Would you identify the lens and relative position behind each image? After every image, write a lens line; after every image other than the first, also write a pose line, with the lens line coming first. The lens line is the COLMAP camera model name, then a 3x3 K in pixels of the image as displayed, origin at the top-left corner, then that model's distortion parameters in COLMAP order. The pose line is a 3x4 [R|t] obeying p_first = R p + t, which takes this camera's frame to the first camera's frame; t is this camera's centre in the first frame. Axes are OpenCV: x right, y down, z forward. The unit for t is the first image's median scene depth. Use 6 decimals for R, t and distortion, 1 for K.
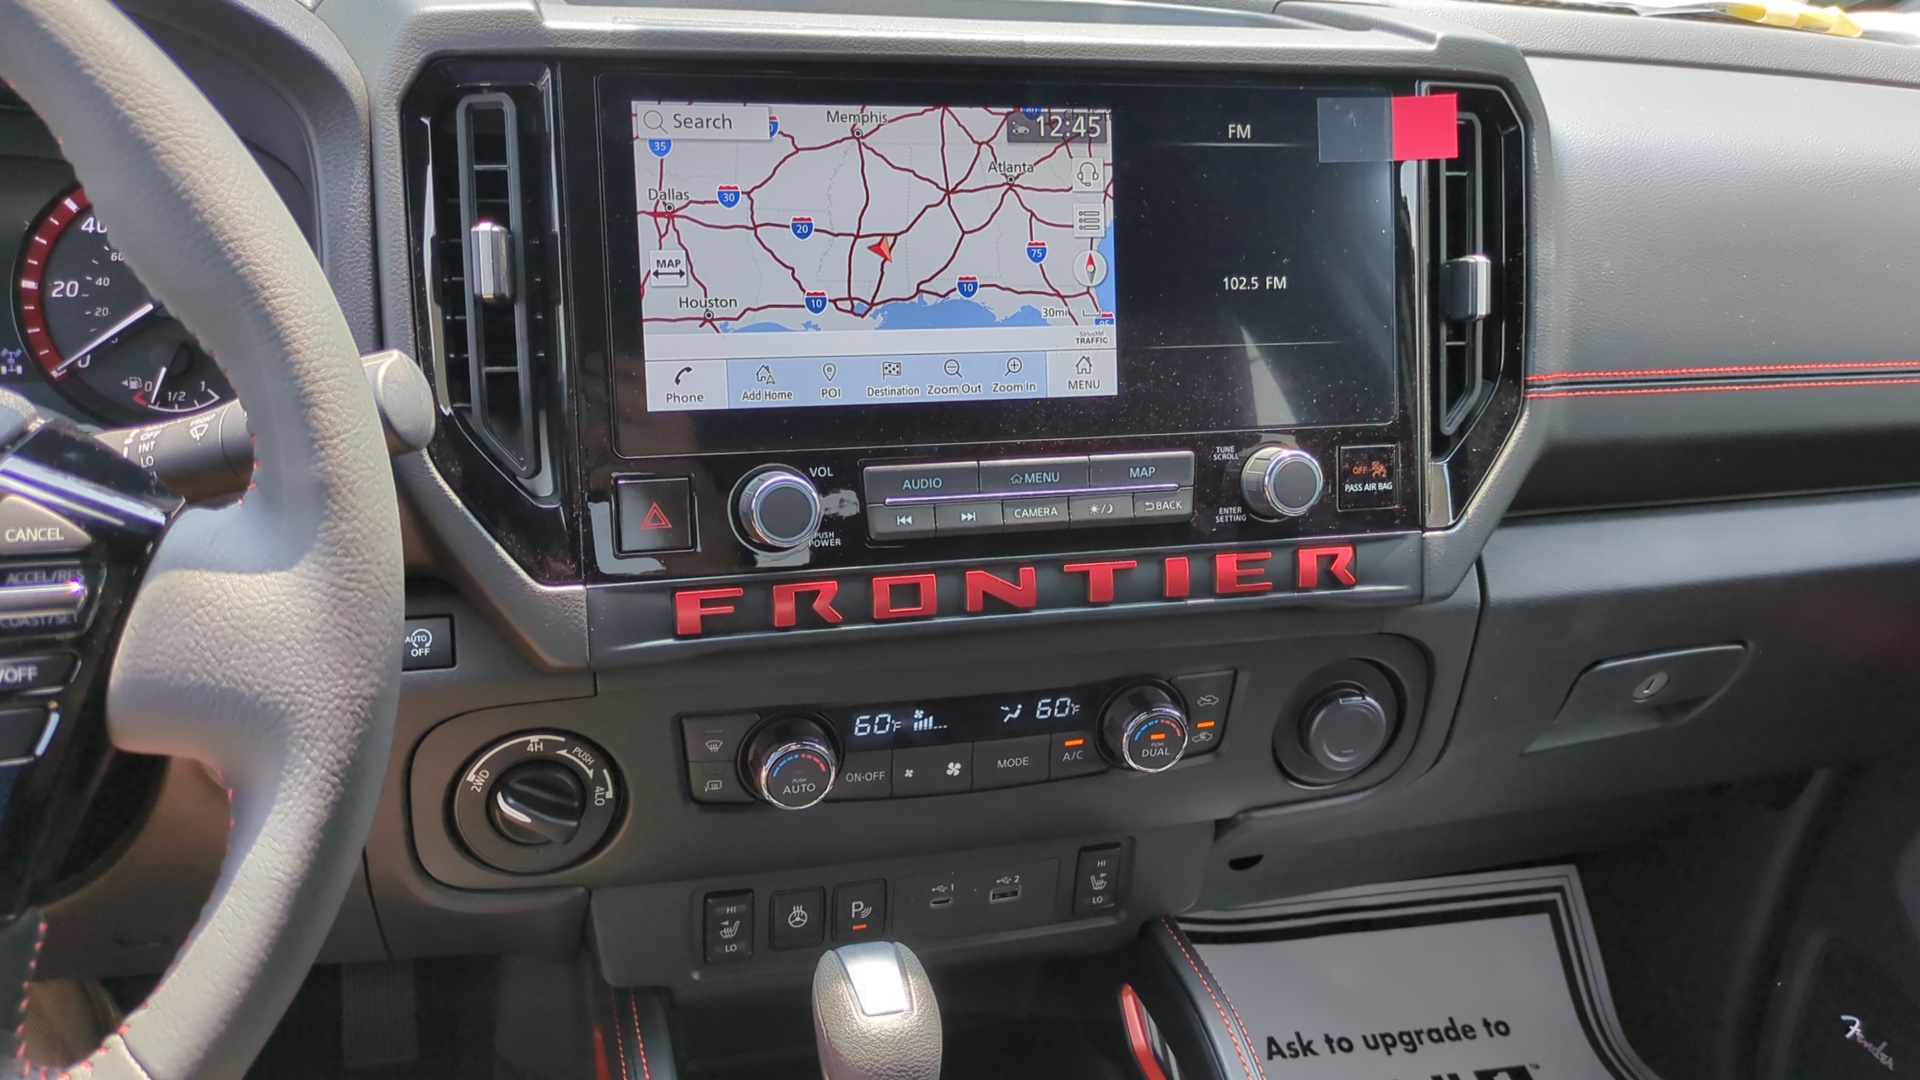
lens RADIAL K [[1678.5, 0, 960.0], [0, 1678.5, 540.0], [0, 0, 1]] dist [0.046504, -0.114043]
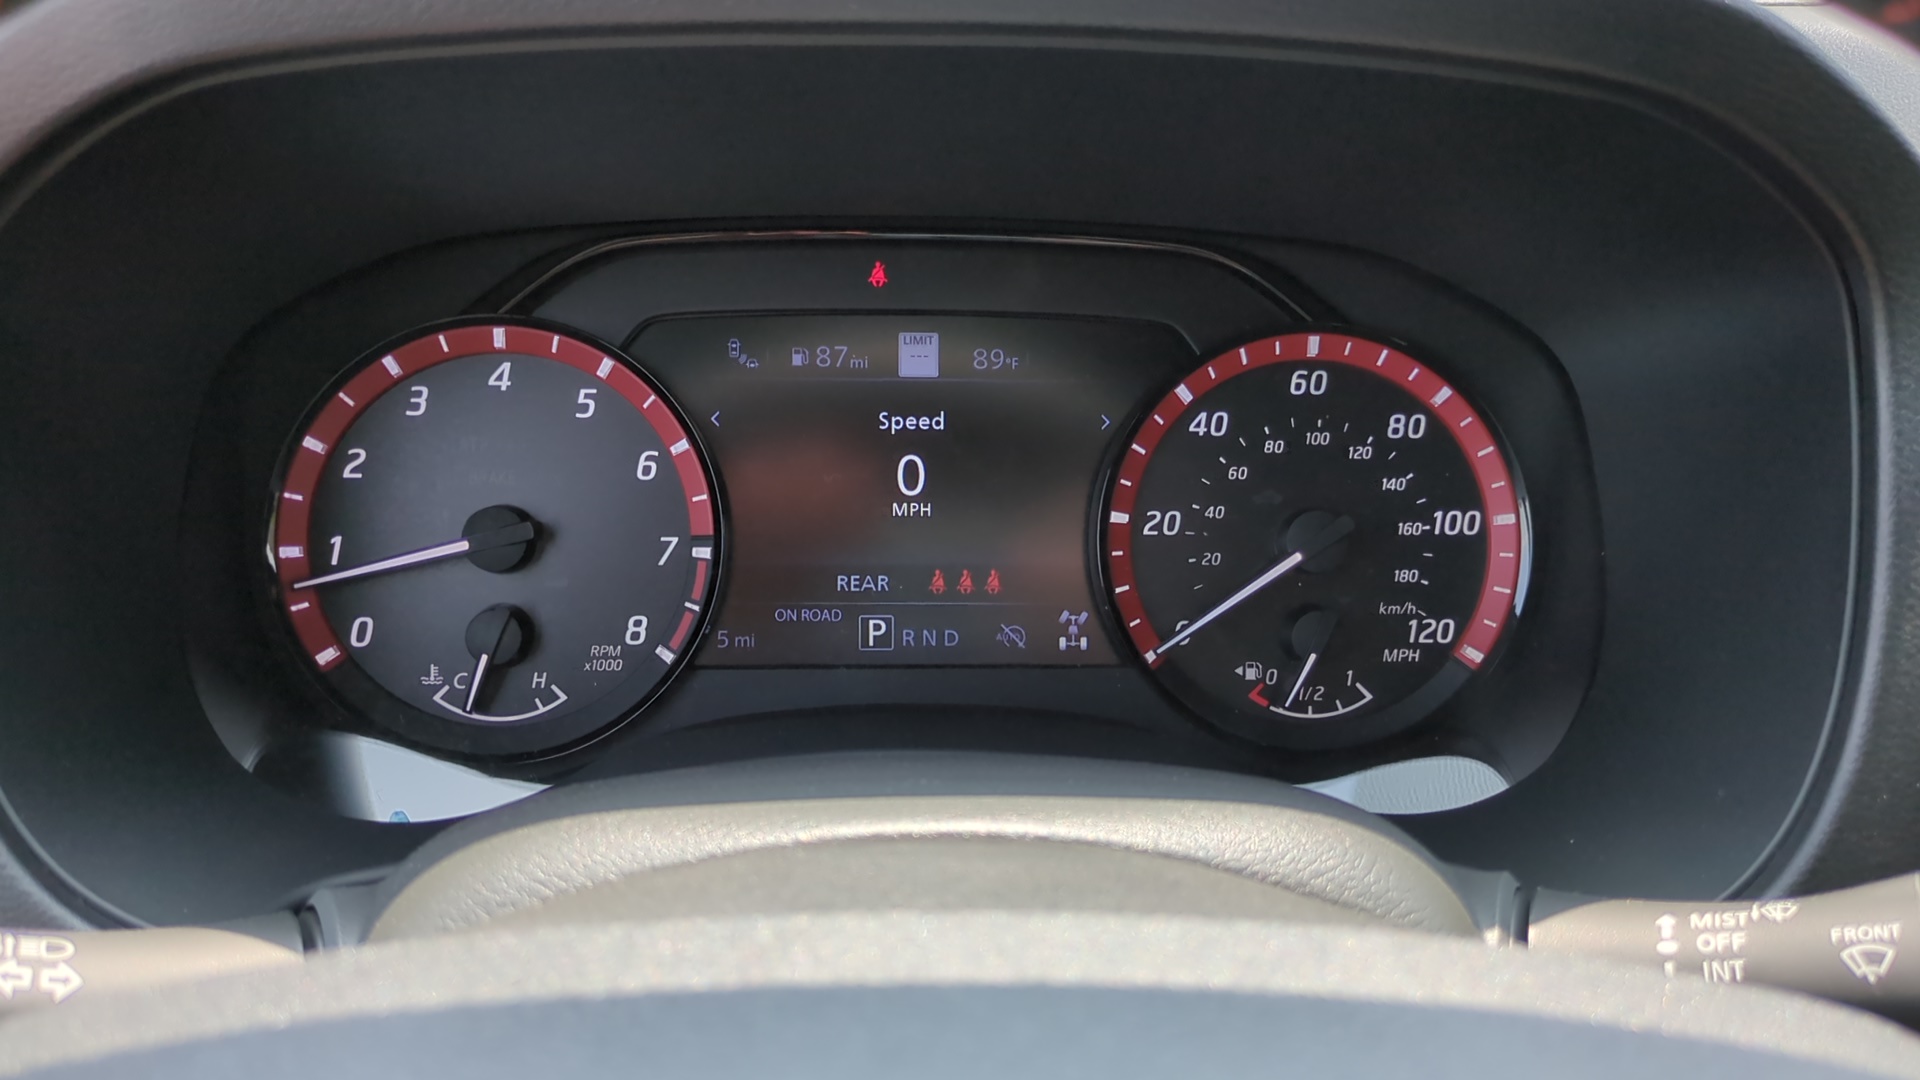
lens RADIAL K [[1678.5, 0, 960.0], [0, 1678.5, 540.0], [0, 0, 1]] dist [0.046504, -0.114043]
pose [[0.968496, 0.040600, -0.245696, -0.463369], [-0.050159, 0.998203, -0.032772, -0.121627], [0.243924, 0.044064, 0.968793, 0.370492]]
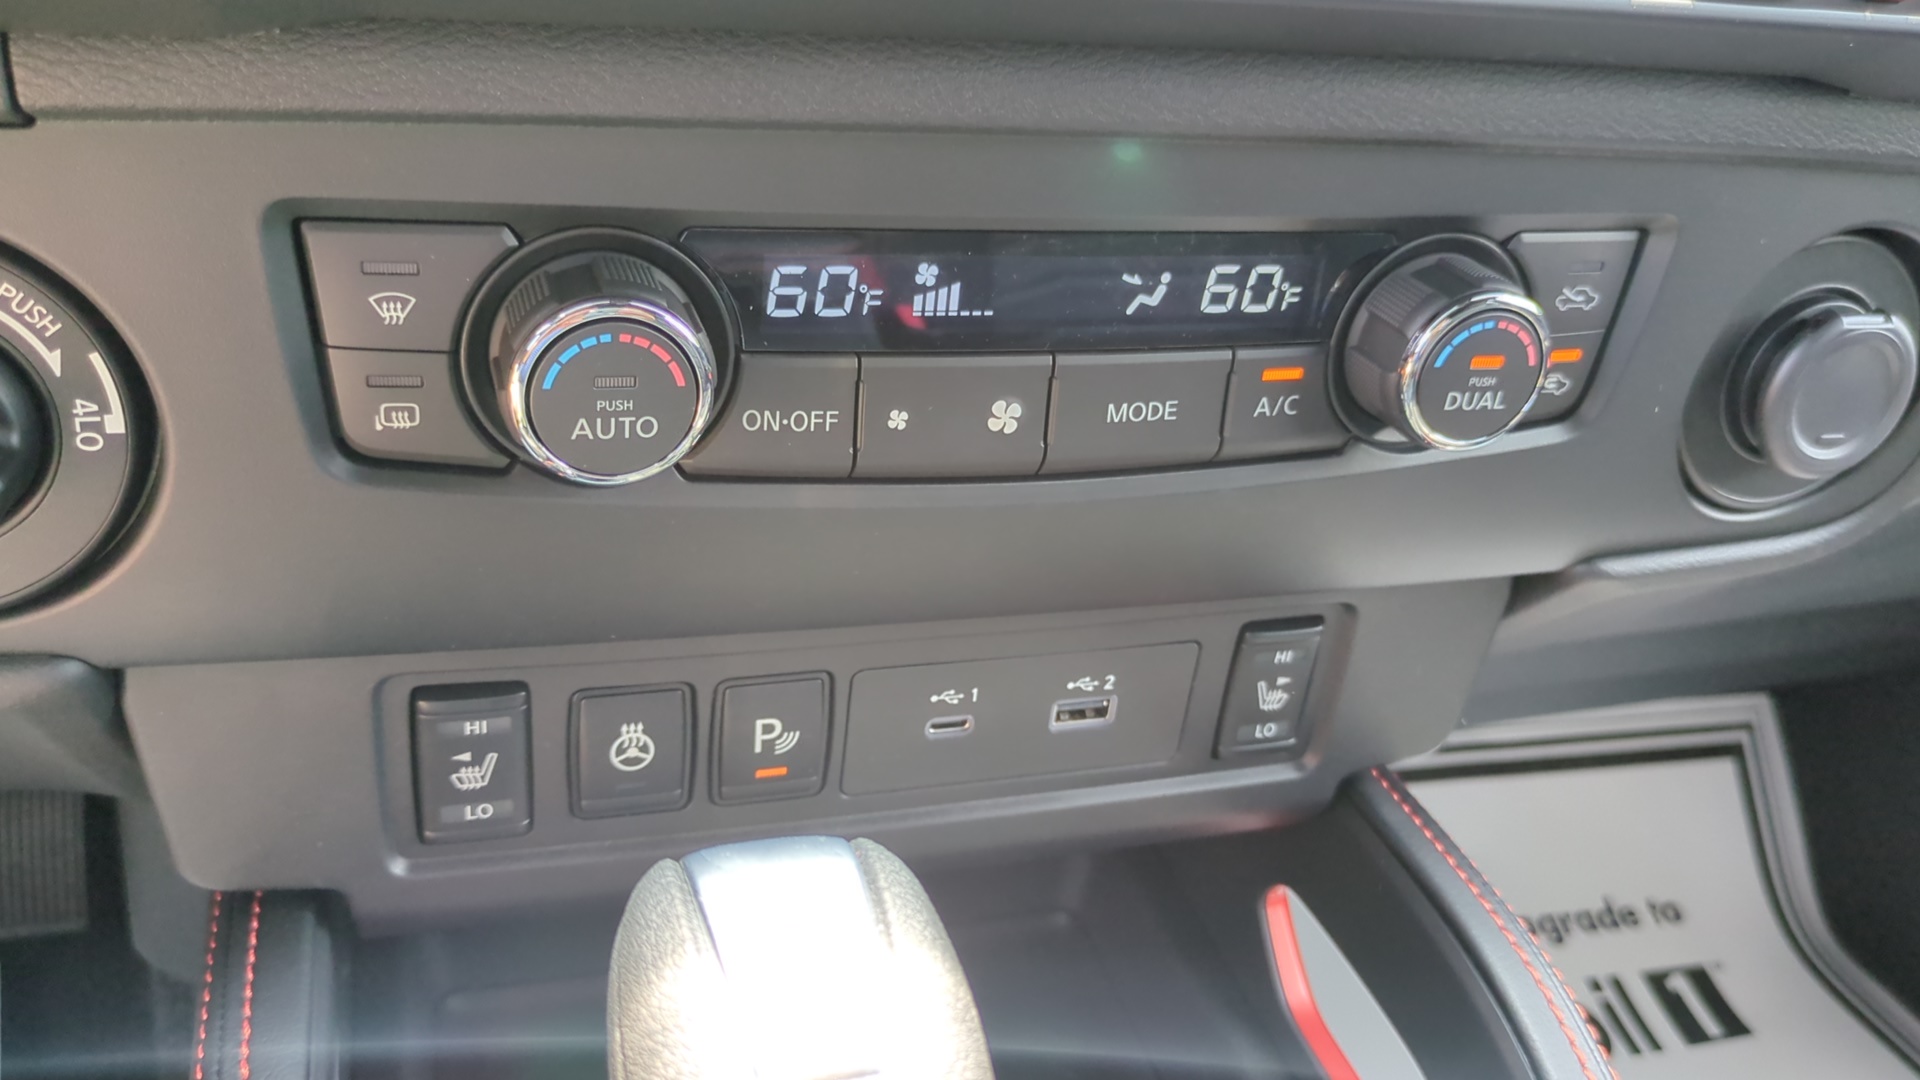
lens RADIAL K [[1678.5, 0, 960.0], [0, 1678.5, 540.0], [0, 0, 1]] dist [0.046504, -0.114043]
pose [[0.998768, 0.037477, 0.032532, -0.029036], [-0.040804, 0.993258, 0.108506, 0.130278], [-0.028246, -0.109700, 0.993563, 0.622070]]
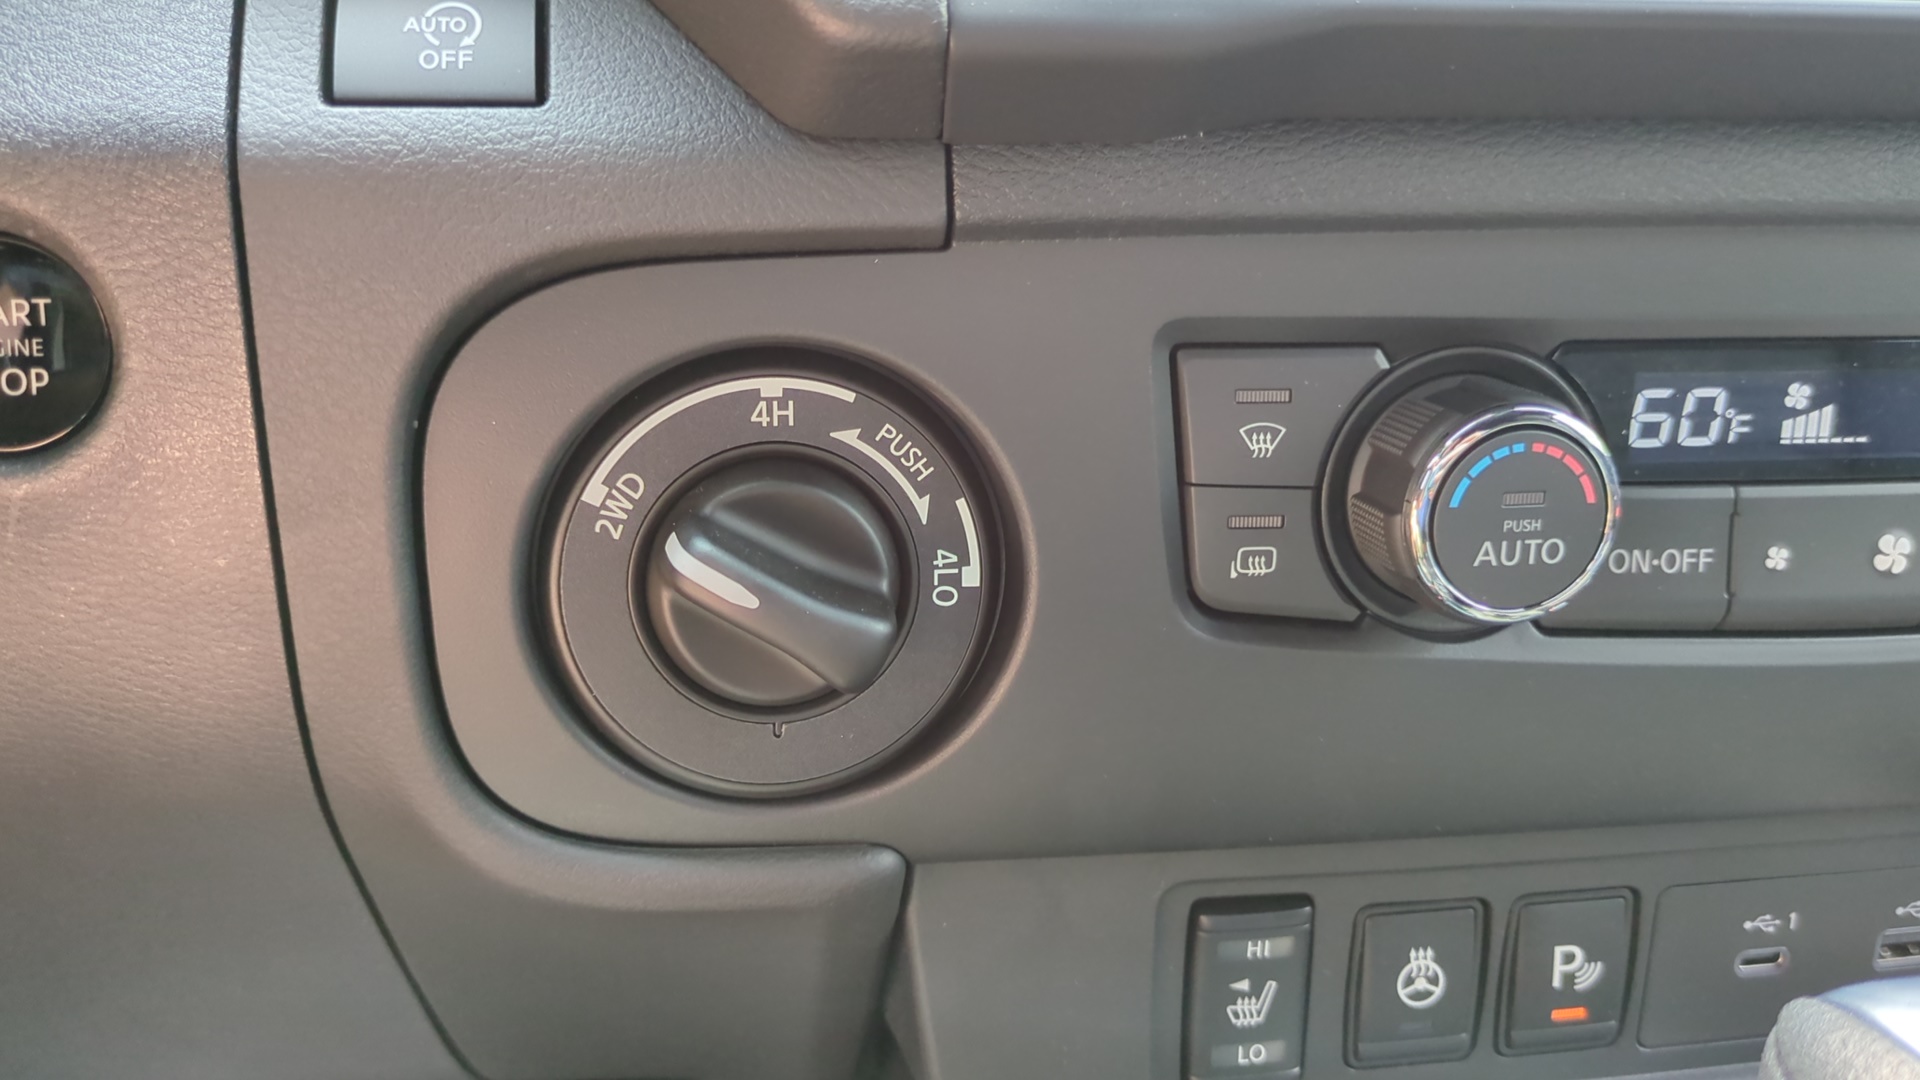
lens RADIAL K [[1678.5, 0, 960.0], [0, 1678.5, 540.0], [0, 0, 1]] dist [0.046504, -0.114043]
pose [[0.991100, -0.012786, -0.132506, -0.165769], [-0.003313, 0.992700, -0.120564, 0.189871], [0.133080, 0.119930, 0.983822, 0.656081]]
